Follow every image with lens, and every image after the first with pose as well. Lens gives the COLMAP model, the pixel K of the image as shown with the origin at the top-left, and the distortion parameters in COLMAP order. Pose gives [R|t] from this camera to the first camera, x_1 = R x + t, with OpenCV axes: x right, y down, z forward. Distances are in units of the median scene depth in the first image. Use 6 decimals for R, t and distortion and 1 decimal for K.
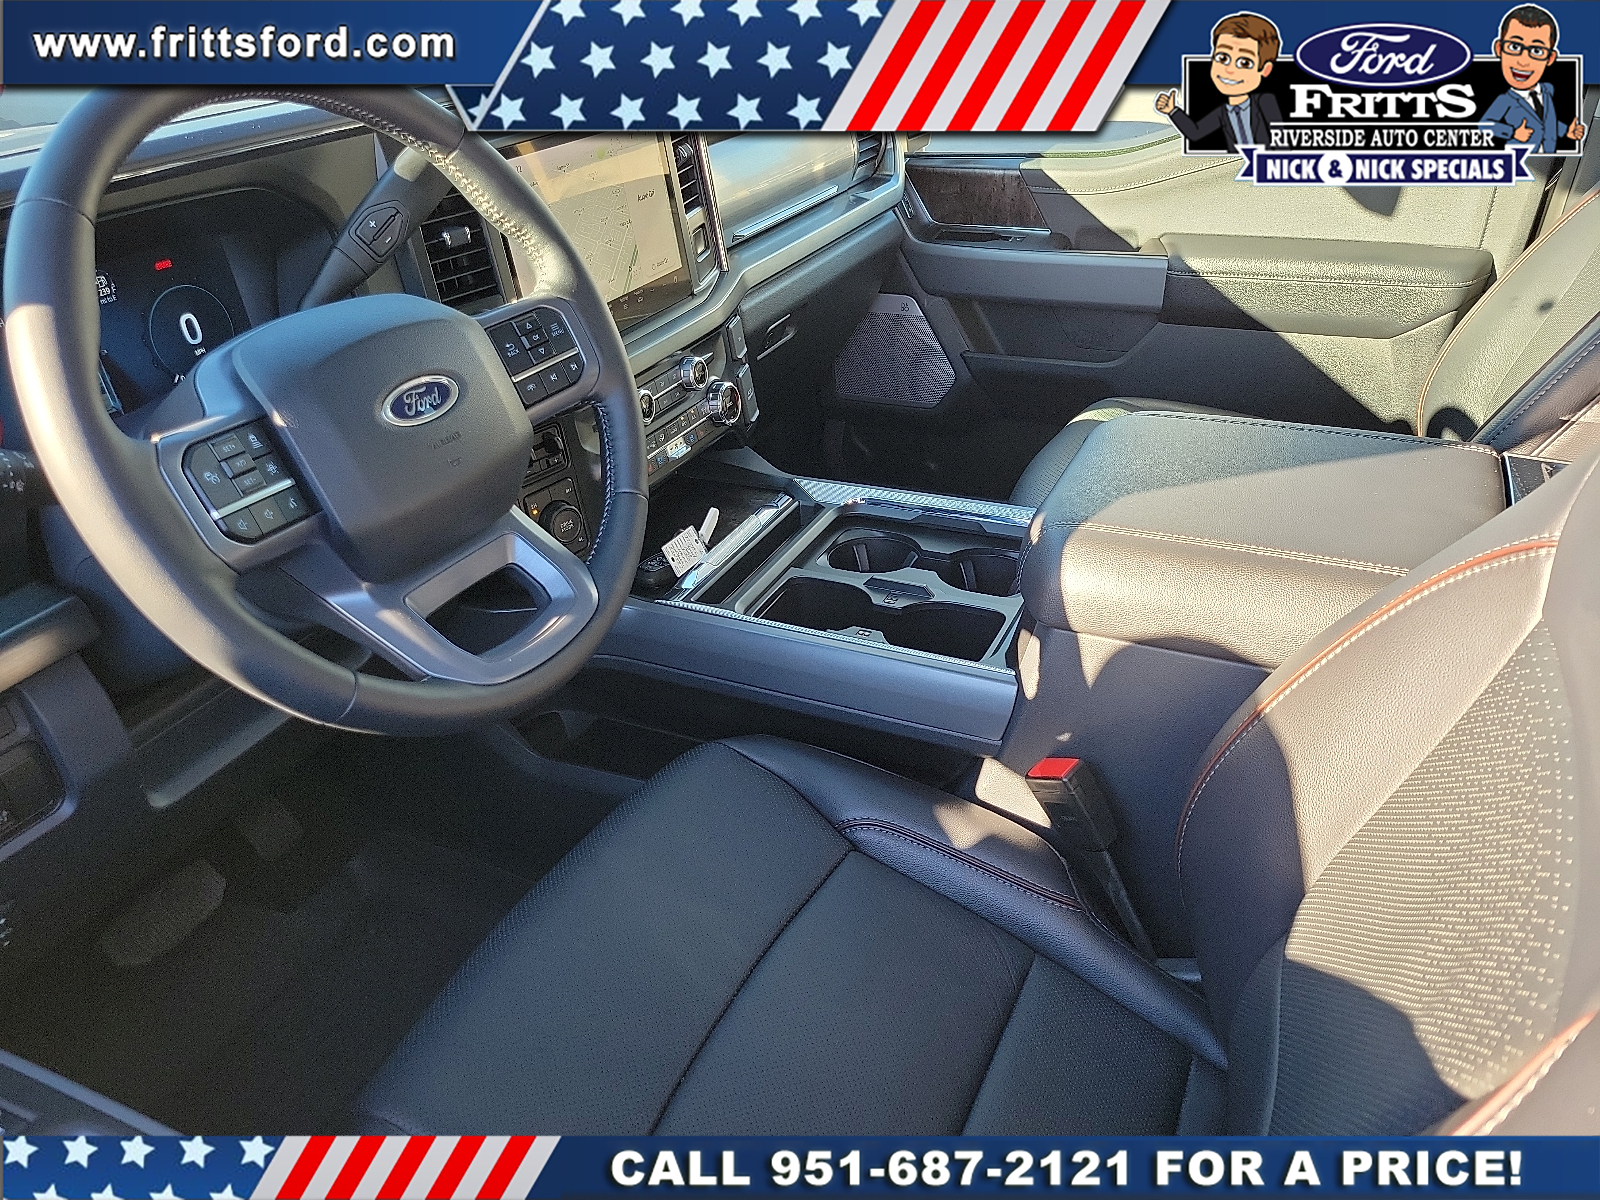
lens RADIAL K [[1208.7, 0, 782.2], [0, 1208.7, 609.0], [0, 0, 1]] dist [0.052196, -0.054121]
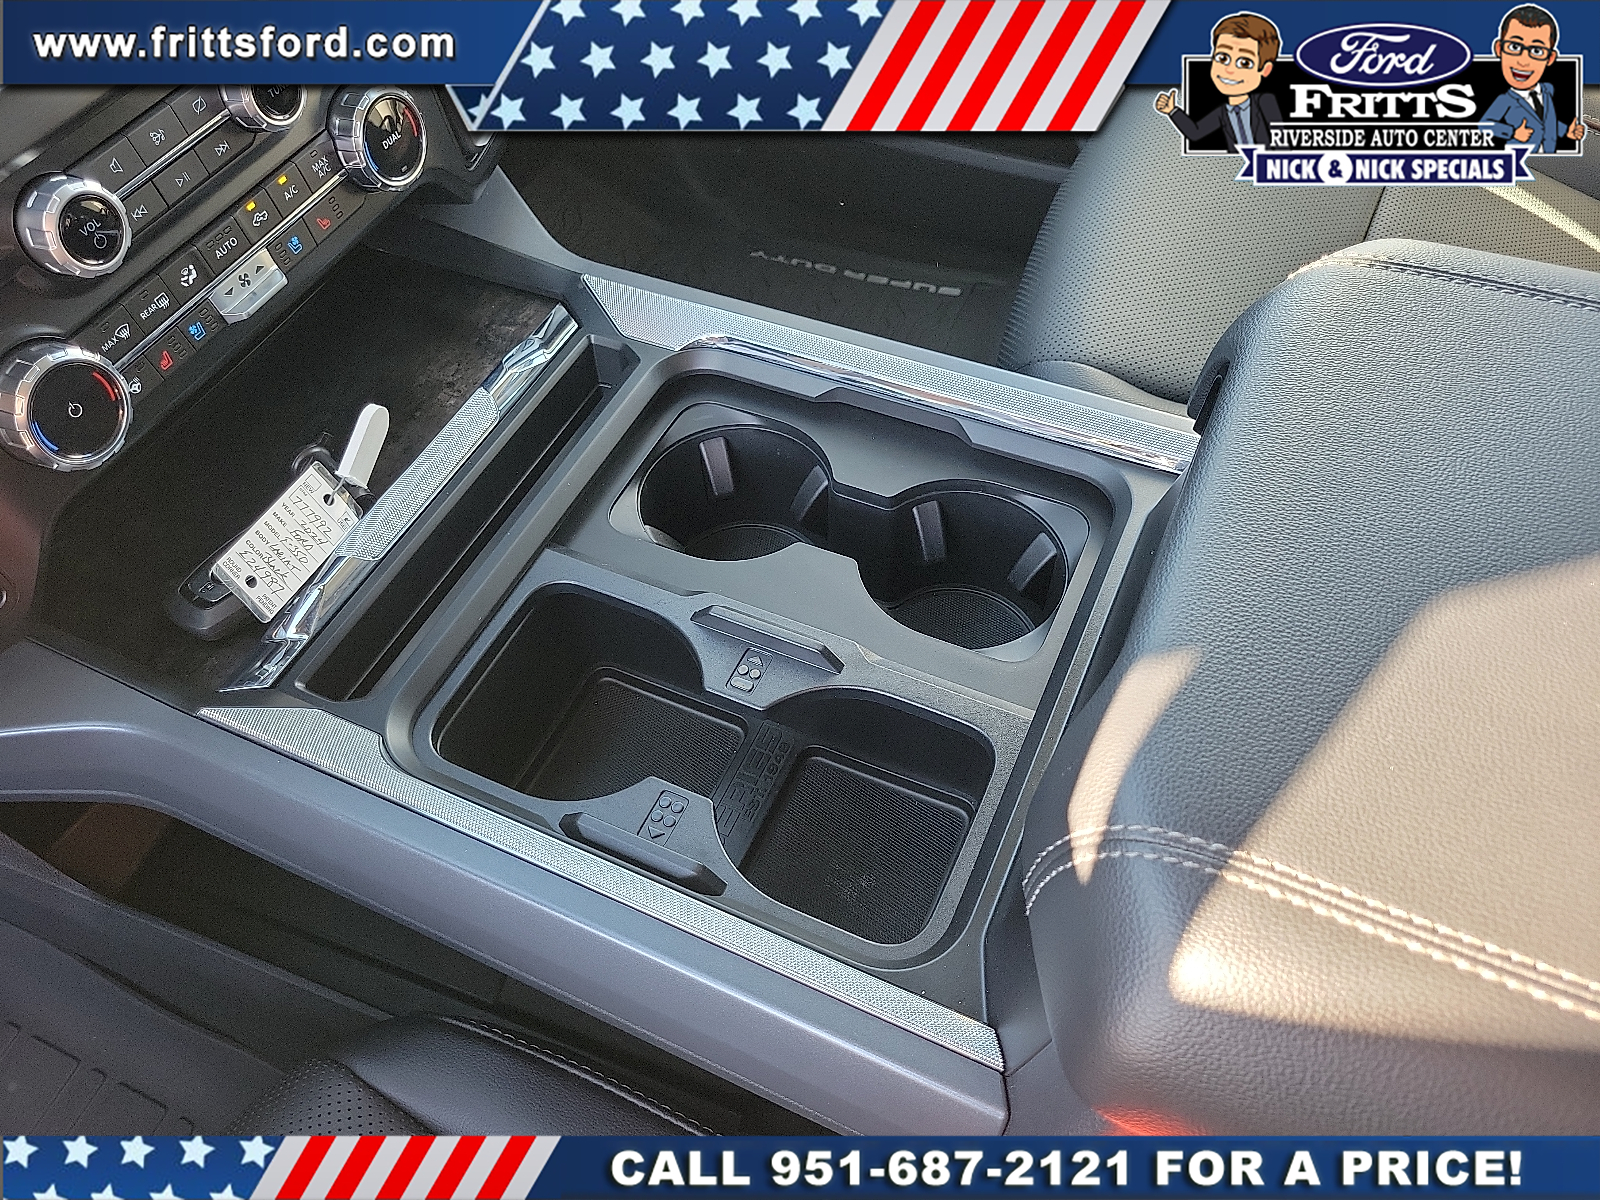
lens RADIAL K [[1208.7, 0, 782.2], [0, 1208.7, 609.0], [0, 0, 1]] dist [0.052196, -0.054121]
pose [[0.999959, -0.003684, -0.008263, 0.095402], [0.006702, 0.915182, 0.402984, -0.186732], [0.006078, -0.403023, 0.915170, 0.528705]]
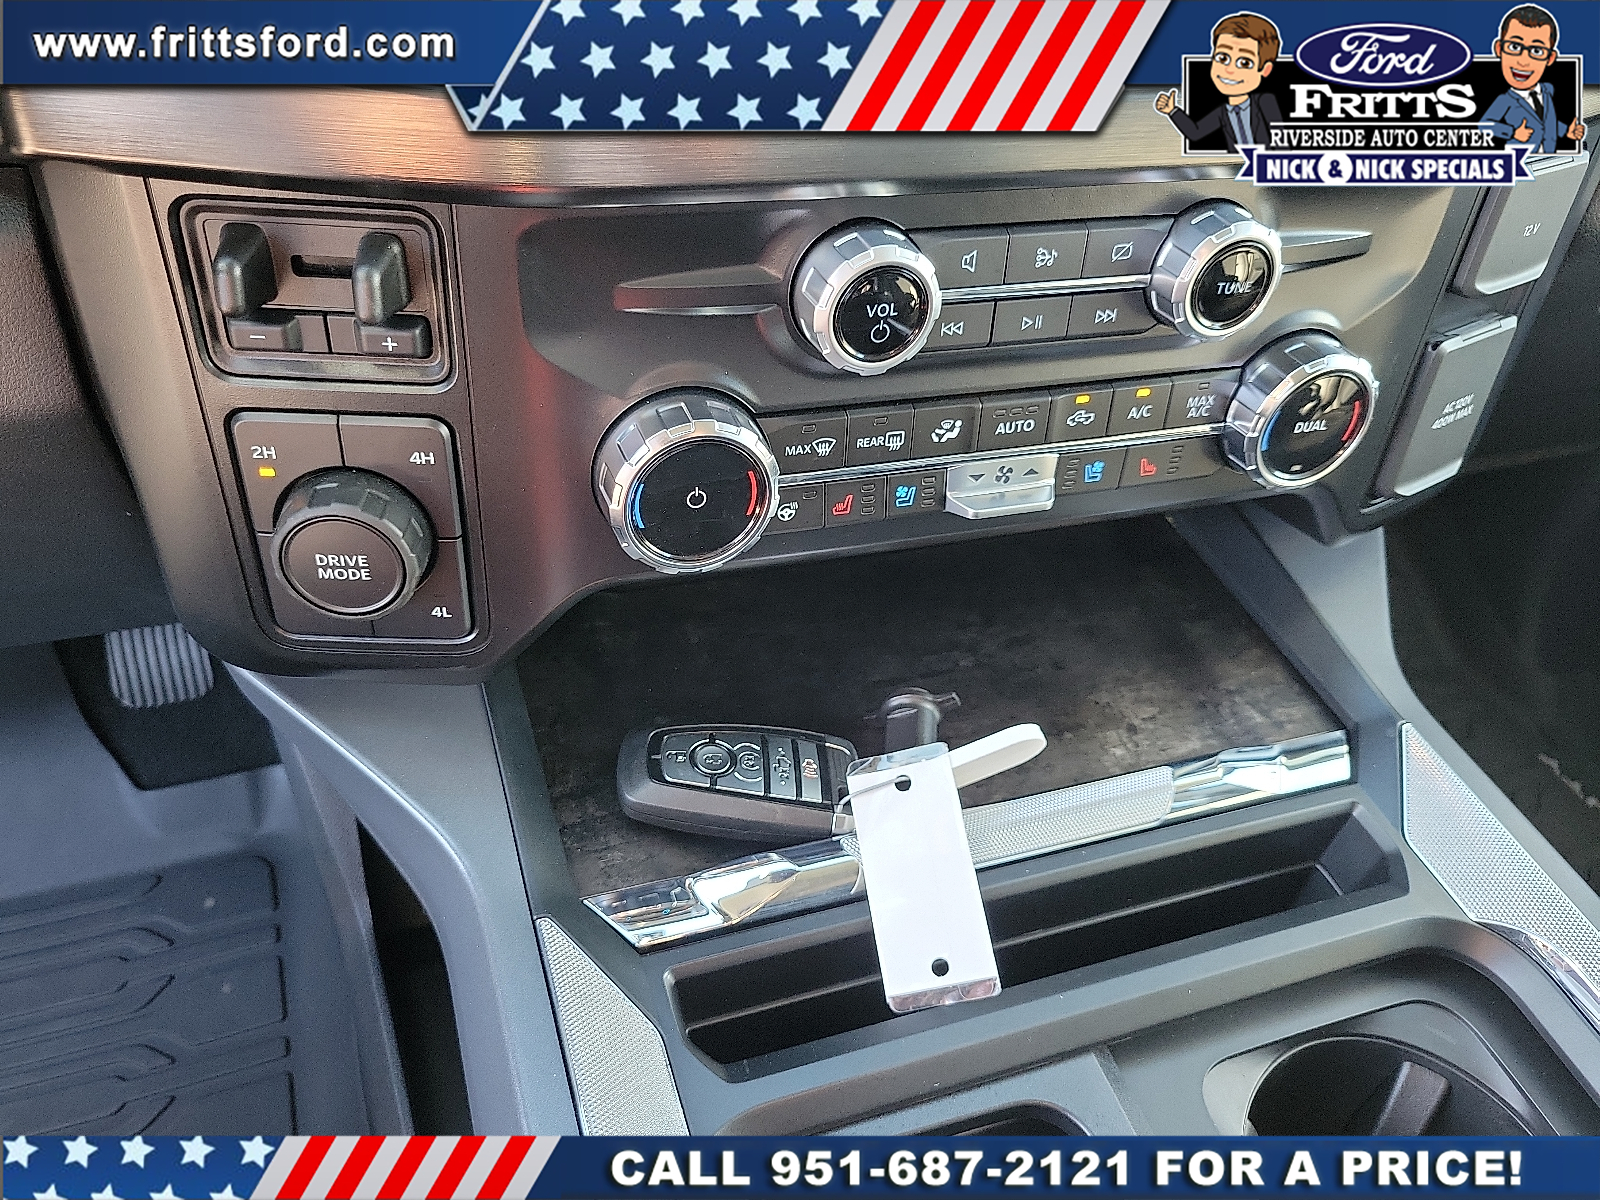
lens RADIAL K [[1205.1, 0, 800.0], [0, 1205.1, 600.0], [0, 0, 1]] dist [0.041724, 0.000644]
pose [[0.688131, 0.578443, -0.438040, 0.022987], [-0.466148, 0.815073, 0.344039, -0.175021], [0.556041, -0.032553, 0.830517, 0.678543]]
